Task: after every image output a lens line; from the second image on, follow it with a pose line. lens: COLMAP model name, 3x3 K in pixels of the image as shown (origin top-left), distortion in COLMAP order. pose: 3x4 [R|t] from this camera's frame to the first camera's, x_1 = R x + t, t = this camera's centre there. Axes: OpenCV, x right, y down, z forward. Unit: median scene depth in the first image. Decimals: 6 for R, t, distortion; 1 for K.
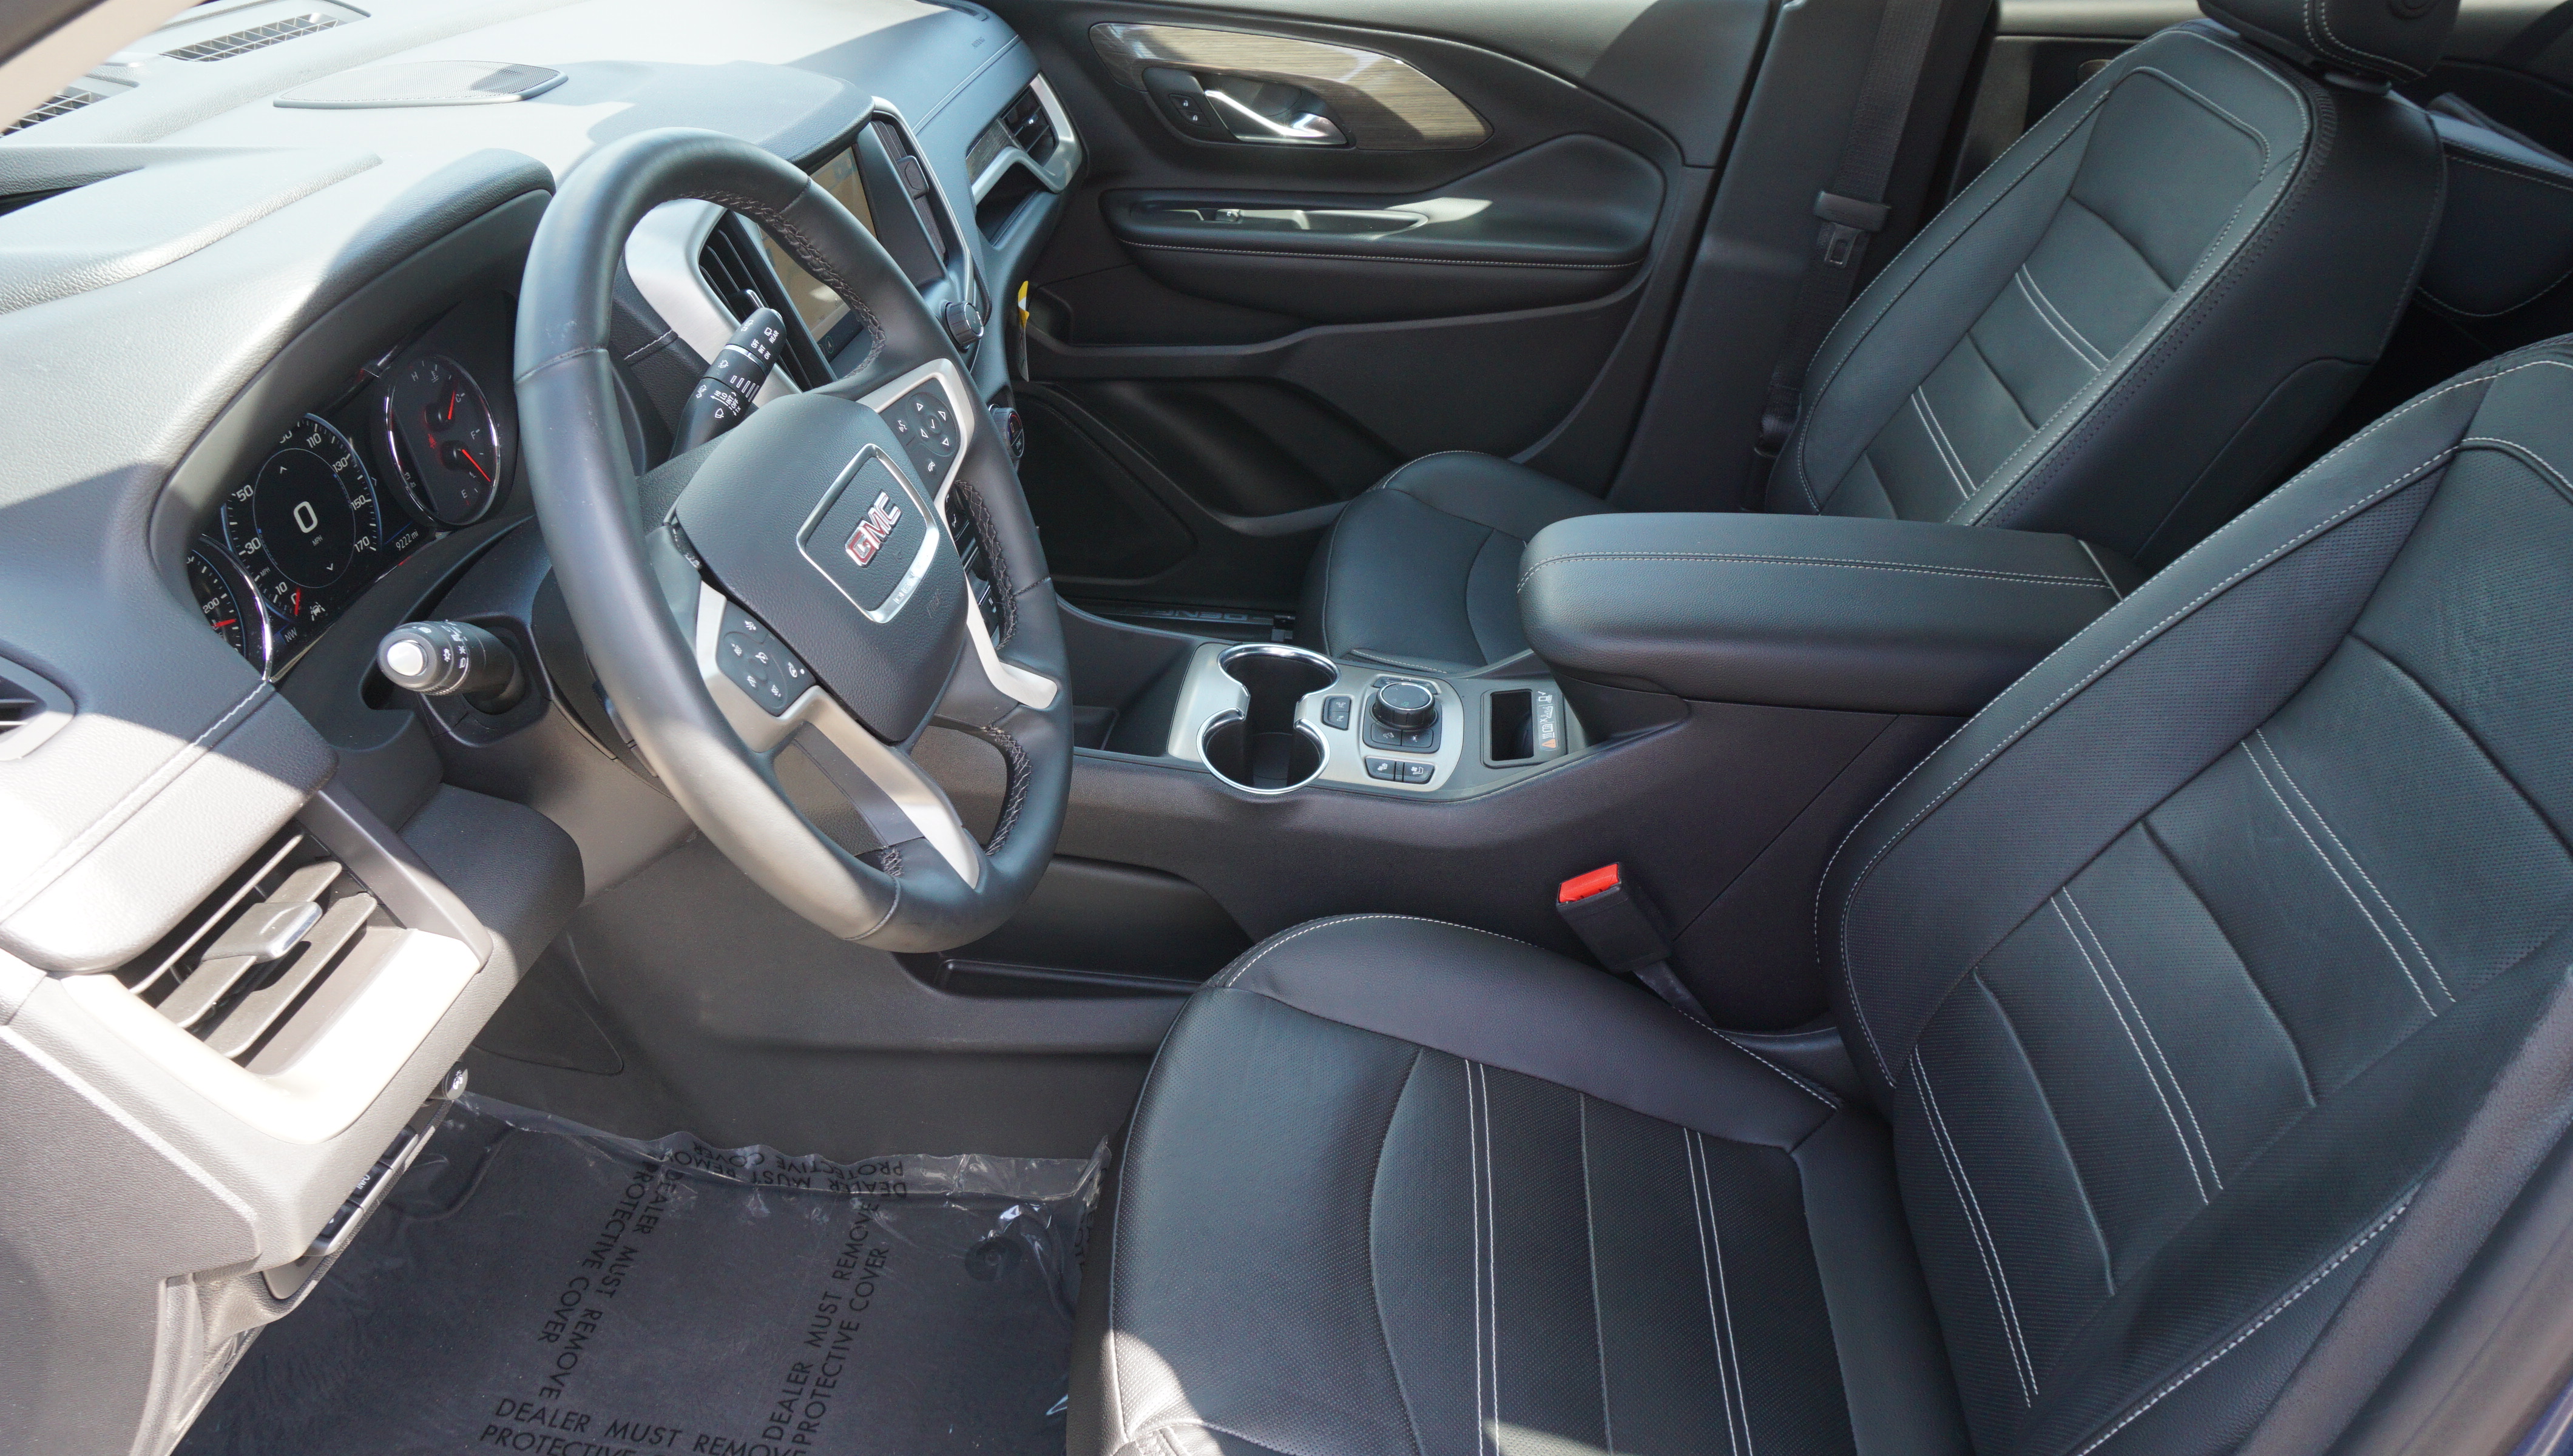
lens RADIAL K [[1712.0, 0, 1283.4], [0, 1712.0, 740.2], [0, 0, 1]] dist [-0.050353, 0.002322]
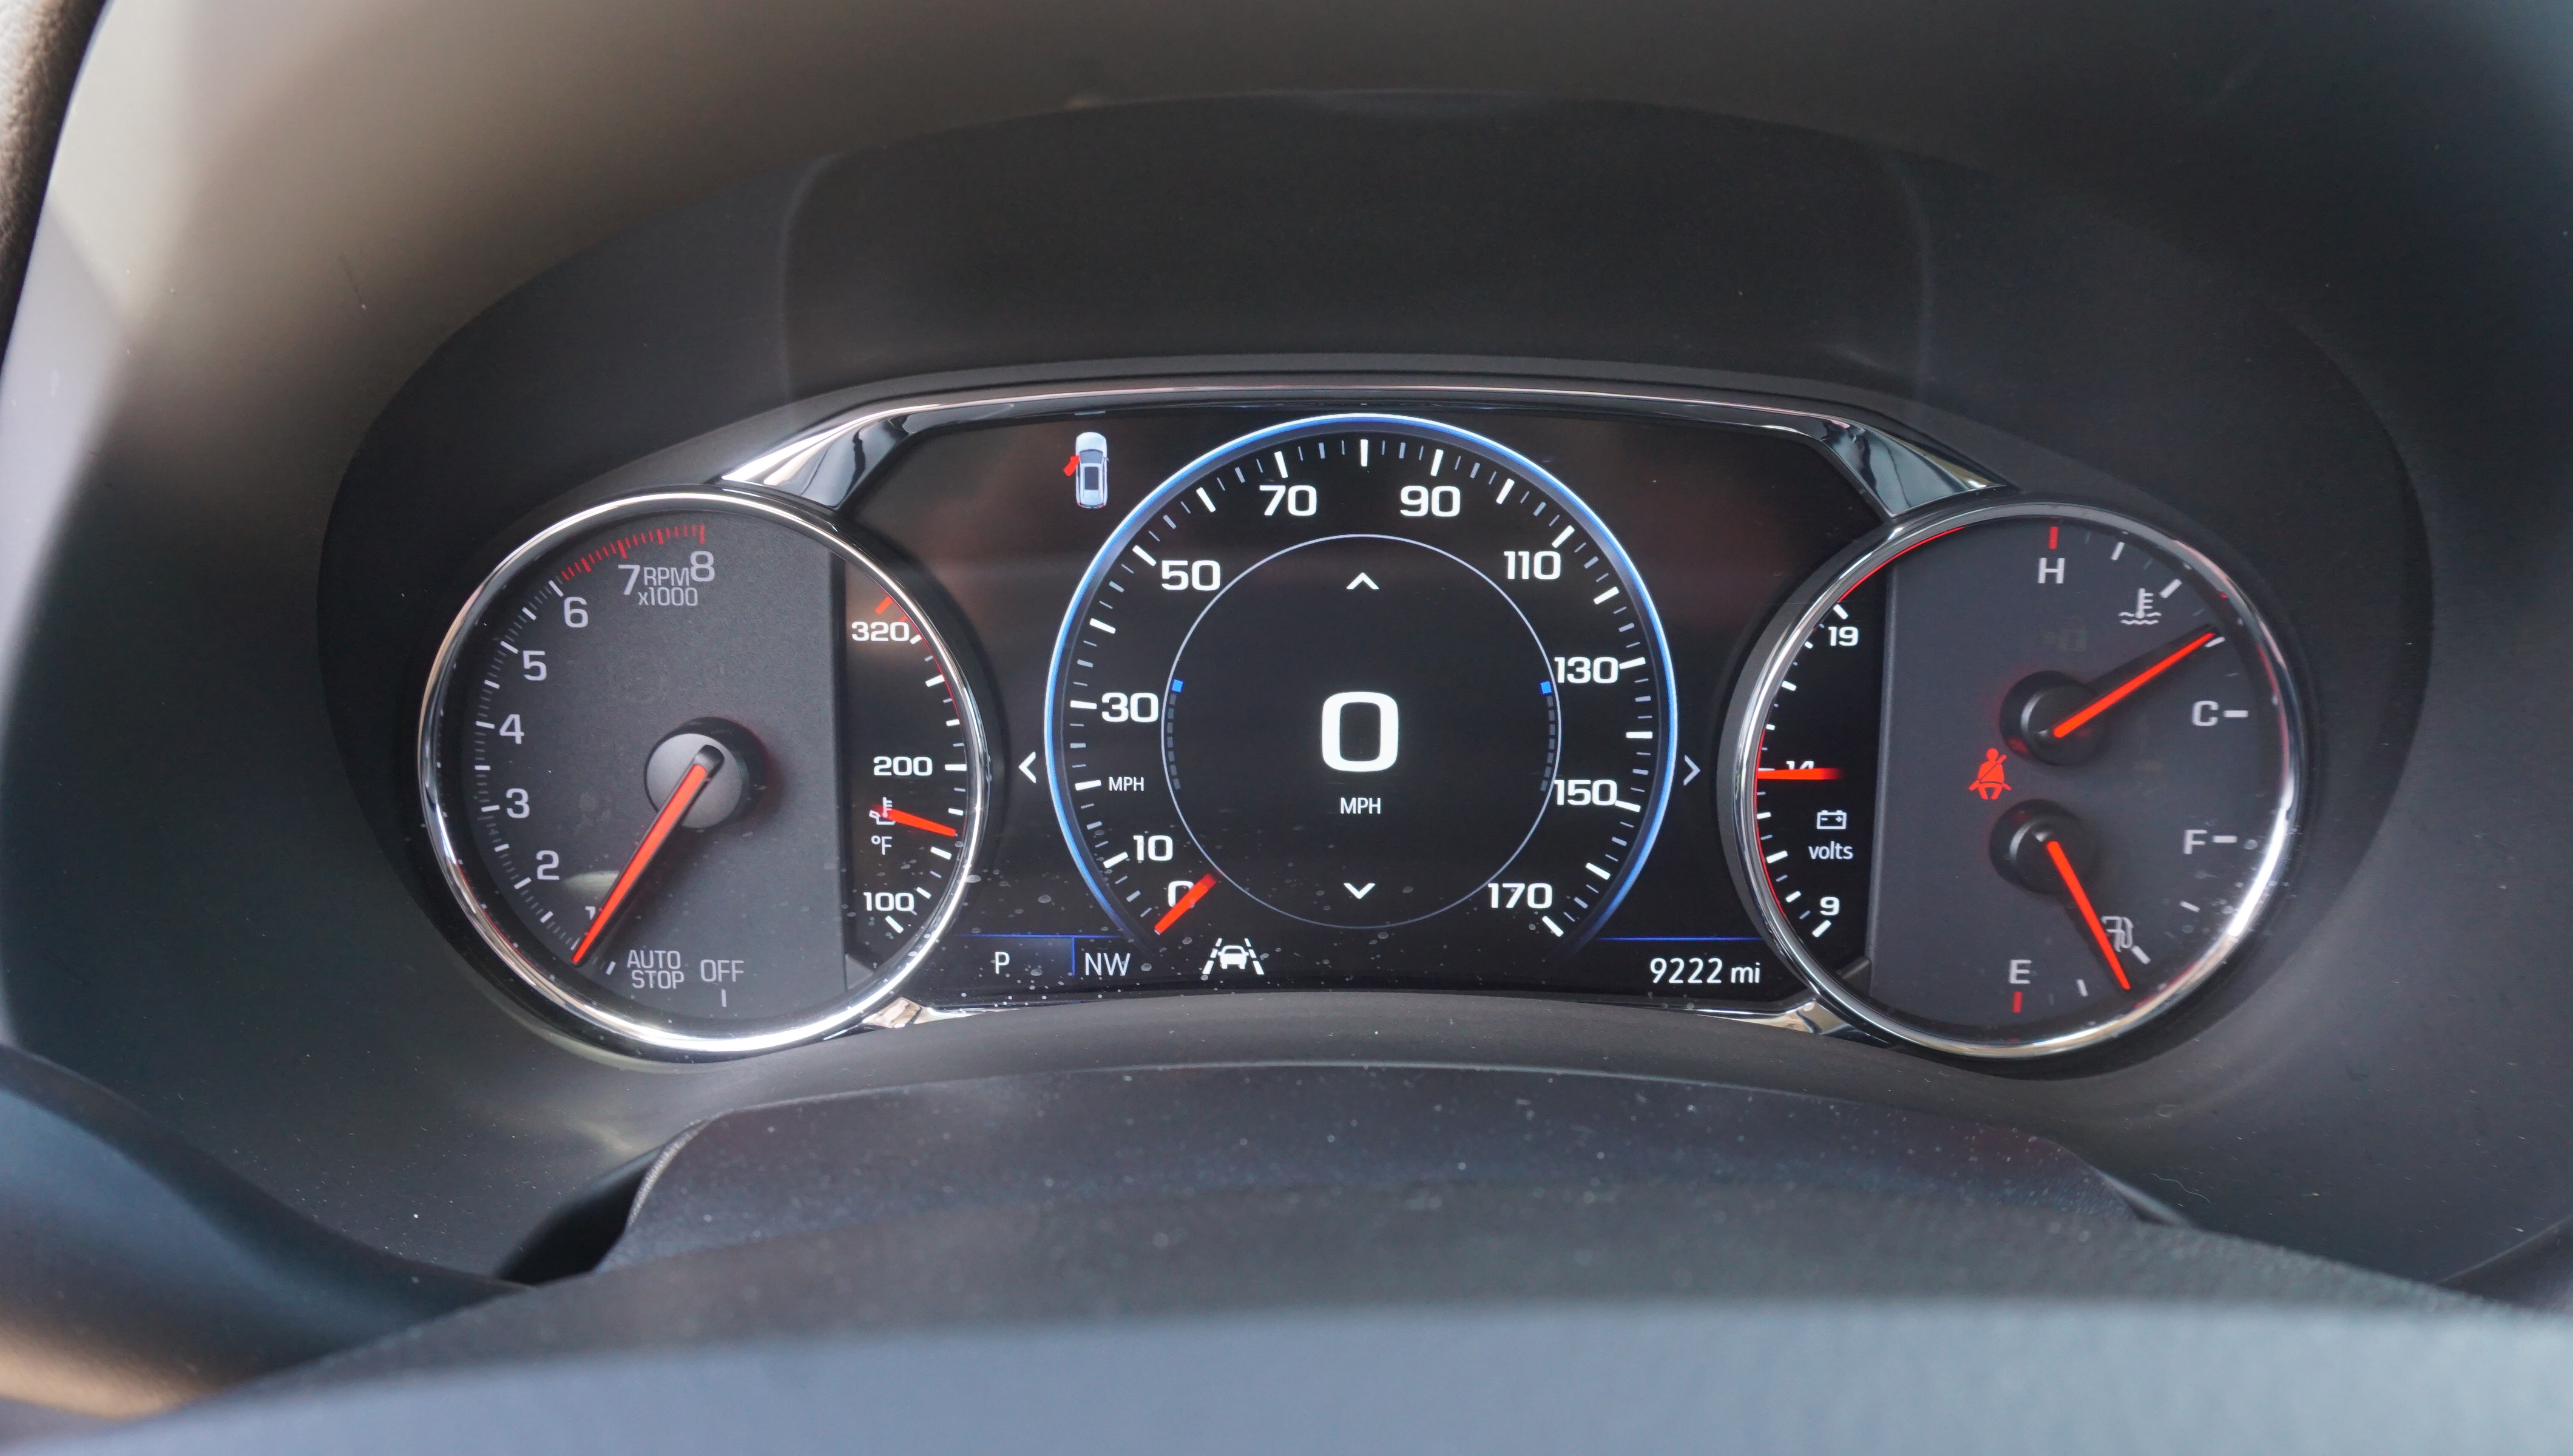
lens RADIAL K [[1719.3, 0, 1287.8], [0, 1719.3, 737.8], [0, 0, 1]] dist [-0.055778, 0.041796]
pose [[0.095124, 0.299500, -0.949343, -0.163413], [-0.540278, 0.816519, 0.203461, -0.133954], [0.836093, 0.493555, 0.239483, 0.613751]]
